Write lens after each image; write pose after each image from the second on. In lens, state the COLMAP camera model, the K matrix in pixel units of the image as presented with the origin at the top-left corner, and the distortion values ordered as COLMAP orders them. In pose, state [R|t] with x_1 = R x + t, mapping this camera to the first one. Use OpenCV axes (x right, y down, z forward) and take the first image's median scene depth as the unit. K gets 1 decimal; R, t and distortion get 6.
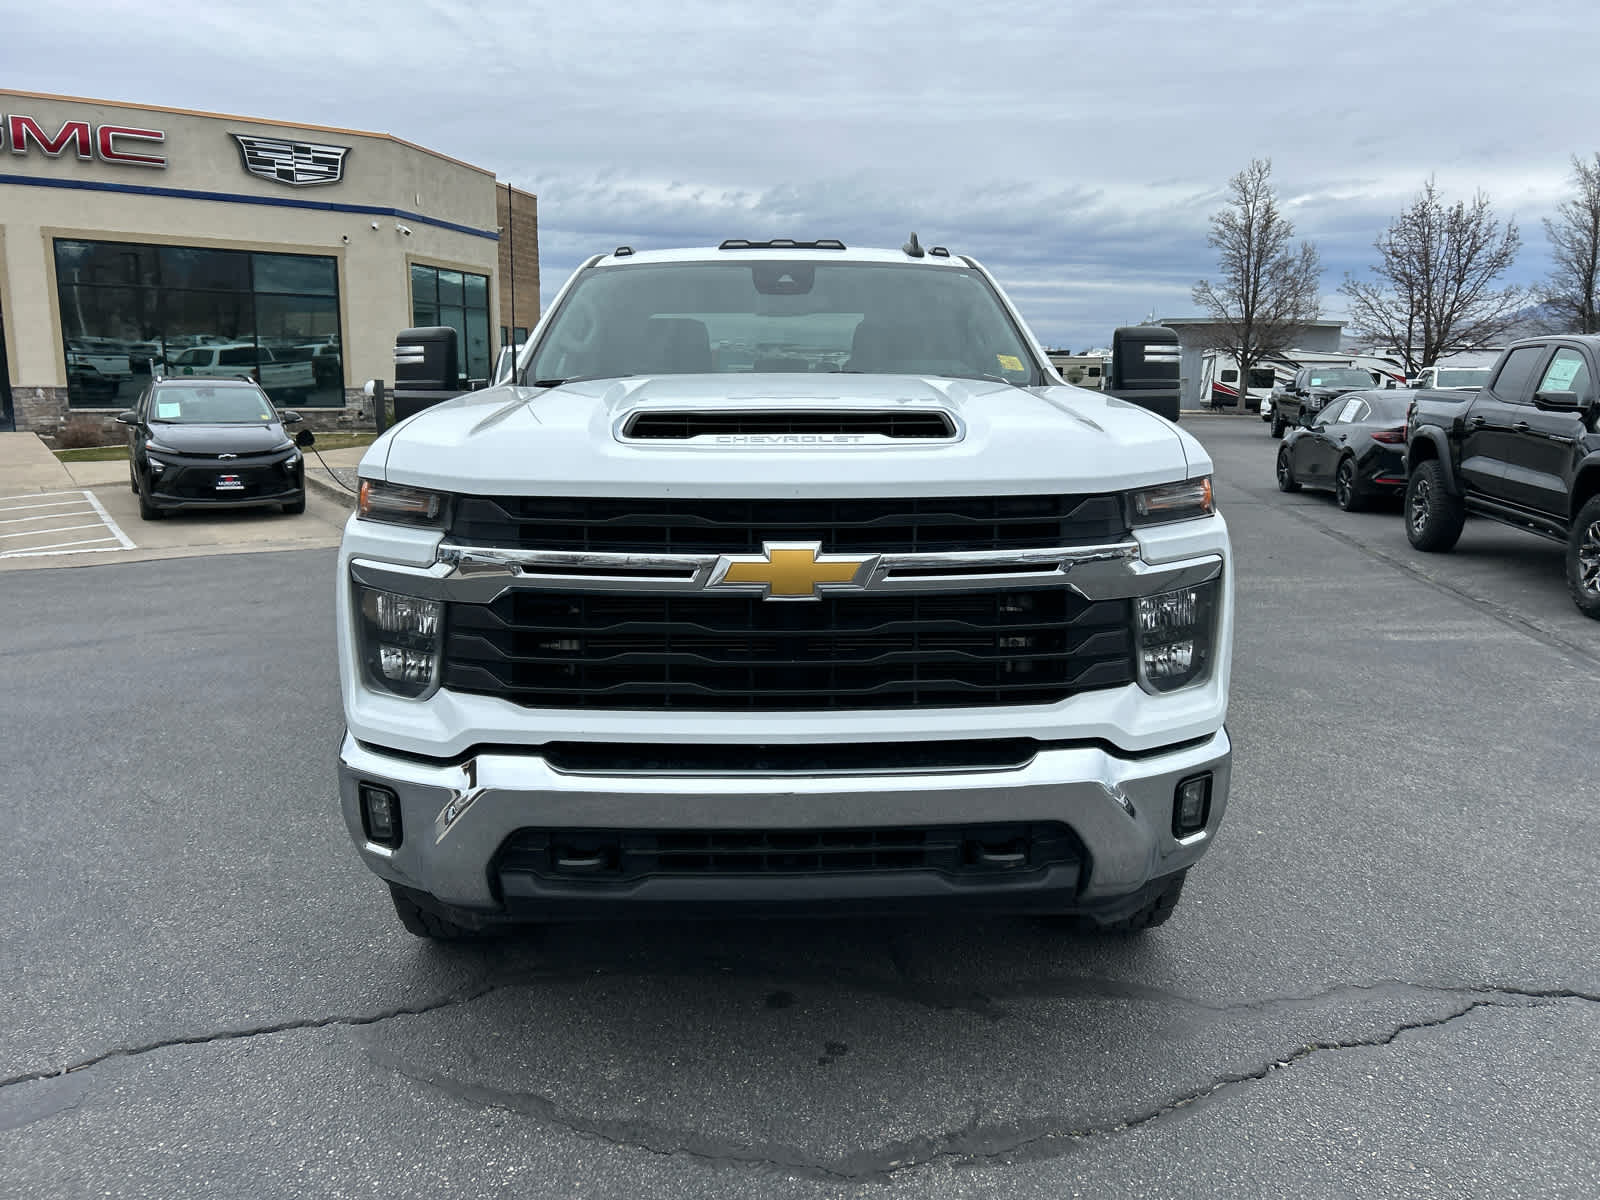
lens RADIAL K [[1195.2, 0, 795.8], [0, 1195.2, 604.9], [0, 0, 1]] dist [0.076604, -0.078713]
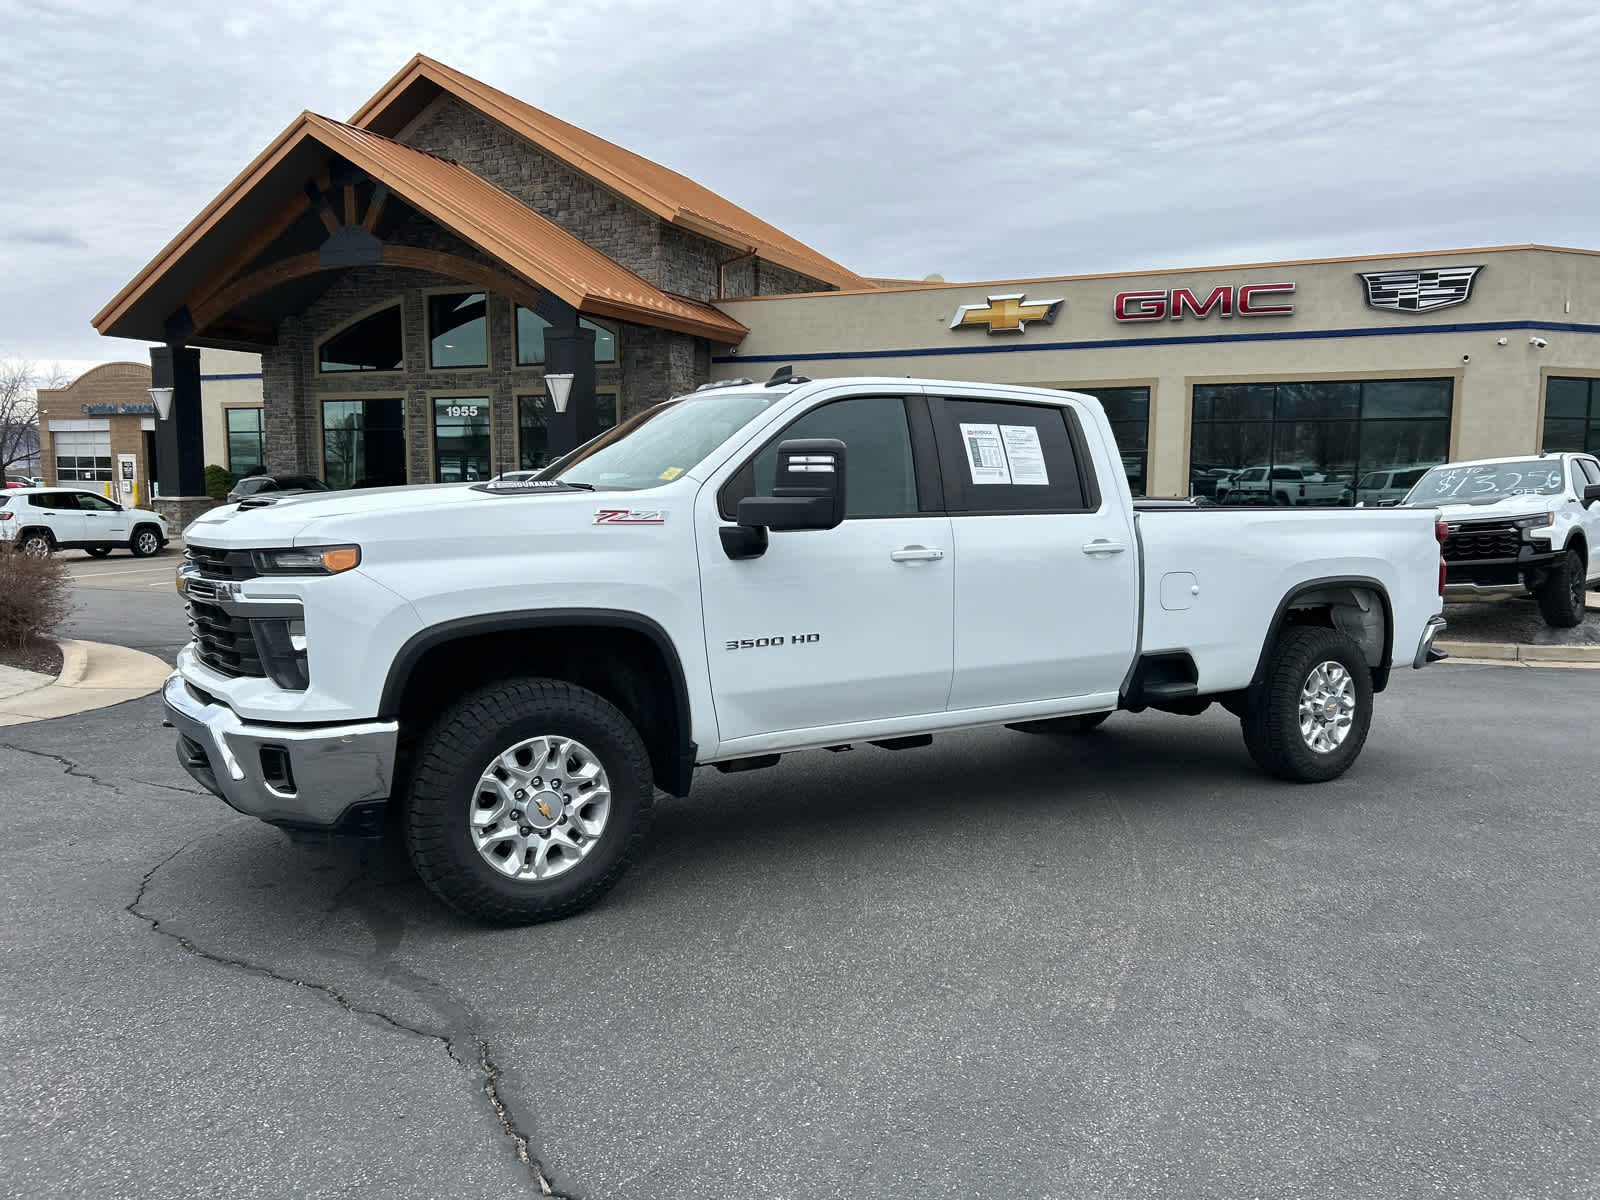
lens RADIAL K [[1195.2, 0, 795.8], [0, 1195.2, 604.9], [0, 0, 1]] dist [0.076604, -0.078713]
pose [[0.520161, 0.079961, -0.850317, 0.214924], [-0.165882, 0.986107, -0.008745, -0.013763], [0.837804, 0.145601, 0.526198, 0.082806]]
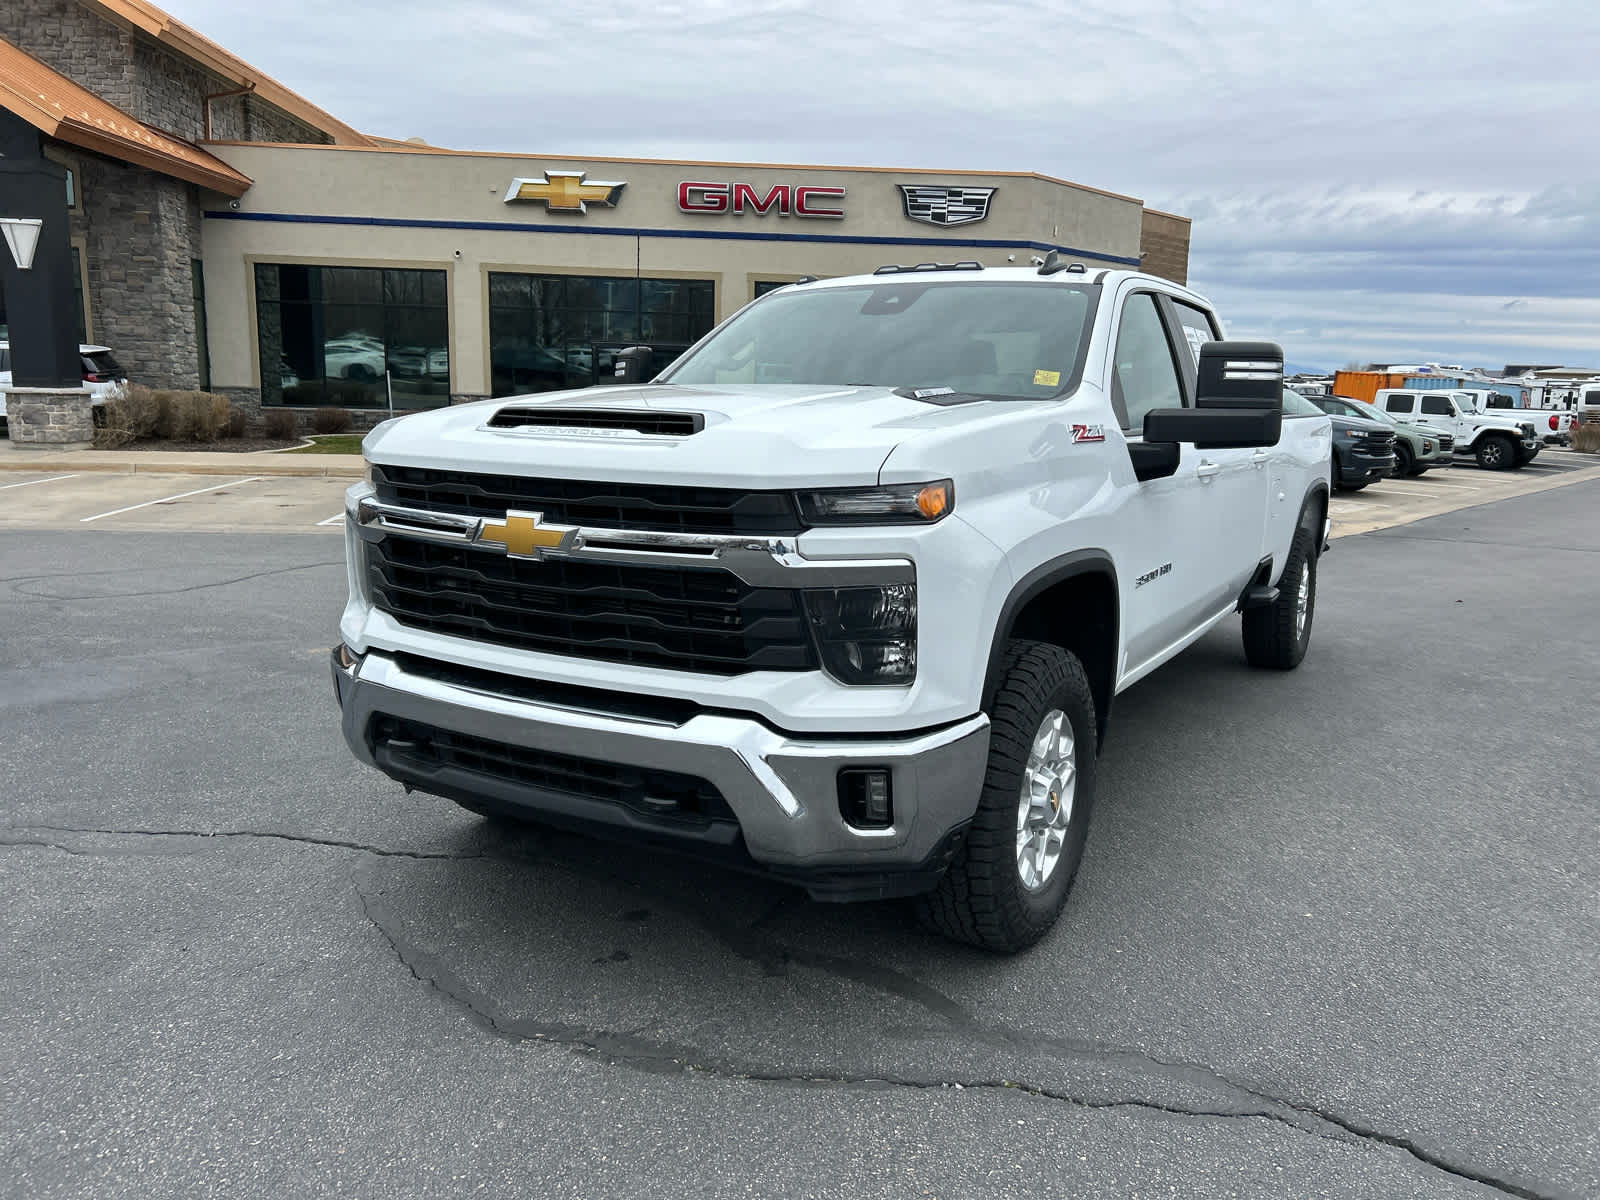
lens RADIAL K [[1197.4, 0, 806.3], [0, 1197.4, 587.1], [0, 0, 1]] dist [0.059601, -0.059838]
pose [[0.850524, 0.100912, -0.516164, 0.091176], [-0.118188, 0.992991, -0.000614, -0.000856], [0.512484, 0.061527, 0.856490, 0.008975]]
